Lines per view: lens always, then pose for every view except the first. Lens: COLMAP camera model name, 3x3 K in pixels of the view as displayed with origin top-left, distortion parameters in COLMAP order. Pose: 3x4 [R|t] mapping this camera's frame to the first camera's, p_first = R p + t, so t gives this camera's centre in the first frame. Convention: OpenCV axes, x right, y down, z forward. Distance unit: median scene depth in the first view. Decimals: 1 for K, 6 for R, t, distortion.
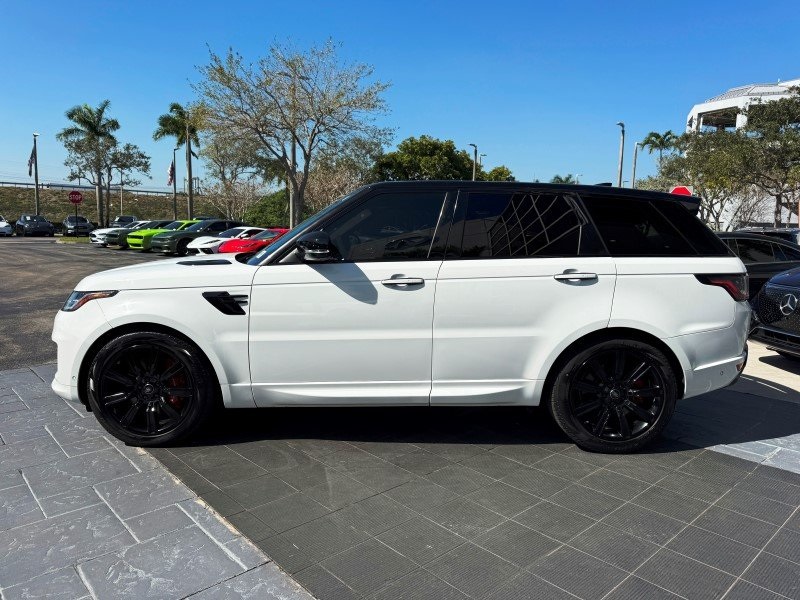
lens RADIAL K [[561.6, 0, 400.0], [0, 561.6, 300.0], [0, 0, 1]] dist [0.003312, -0.003096]
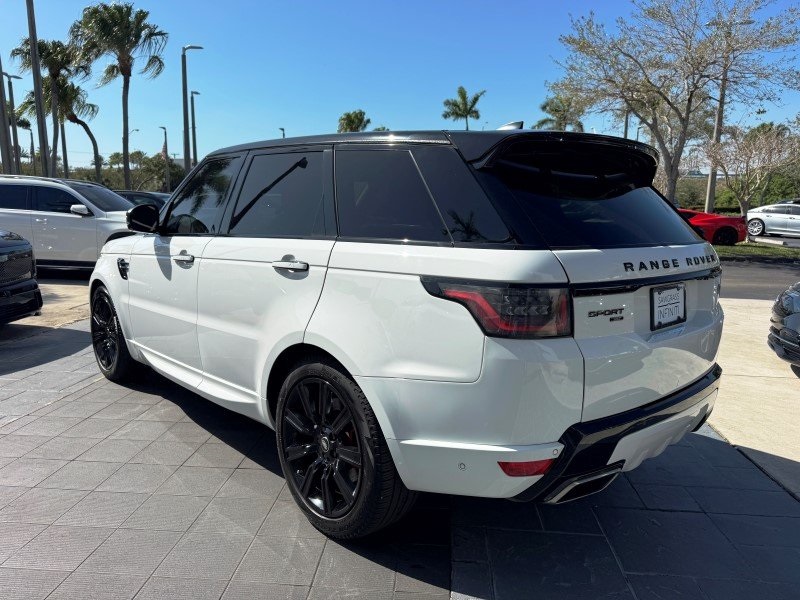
lens RADIAL K [[561.6, 0, 400.0], [0, 561.6, 300.0], [0, 0, 1]] dist [0.003312, -0.003096]
pose [[0.696351, 0.109801, -0.709253, 0.898933], [-0.086990, 0.993855, 0.068454, -0.058313], [0.712410, 0.014030, 0.701623, 0.592261]]
